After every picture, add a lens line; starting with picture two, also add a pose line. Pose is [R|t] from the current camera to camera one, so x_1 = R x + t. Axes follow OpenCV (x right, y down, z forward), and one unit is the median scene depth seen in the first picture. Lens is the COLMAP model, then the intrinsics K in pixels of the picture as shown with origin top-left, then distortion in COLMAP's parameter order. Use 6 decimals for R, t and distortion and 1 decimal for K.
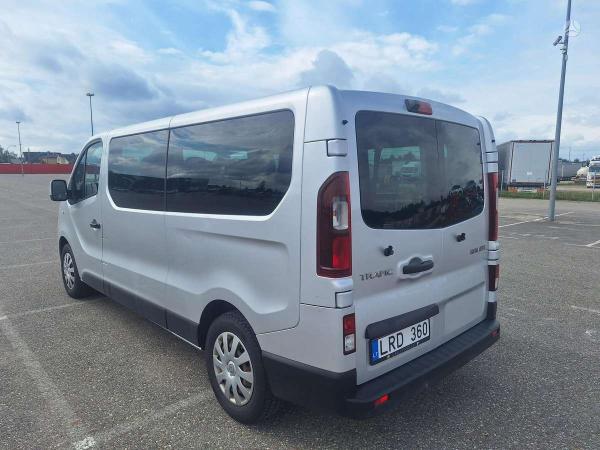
lens RADIAL K [[413.8, 0, 292.3], [0, 413.8, 223.8], [0, 0, 1]] dist [0.103482, -0.130517]
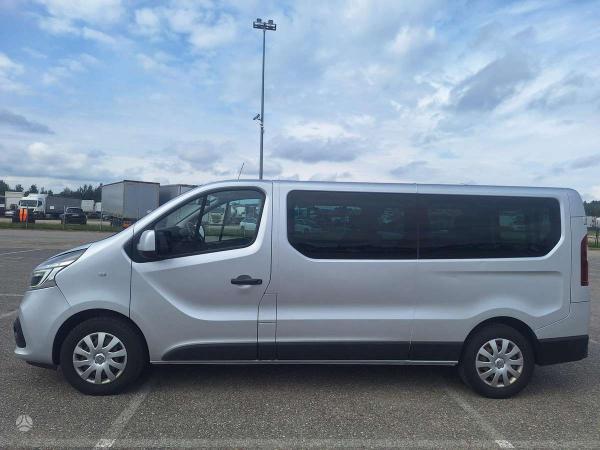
lens RADIAL K [[413.8, 0, 292.3], [0, 413.8, 223.8], [0, 0, 1]] dist [0.103482, -0.130517]
pose [[0.629581, 0.005073, 0.776918, -1.623633], [0.059873, 0.996688, -0.055026, -0.096621], [-0.774624, 0.081160, 0.627192, 0.547163]]
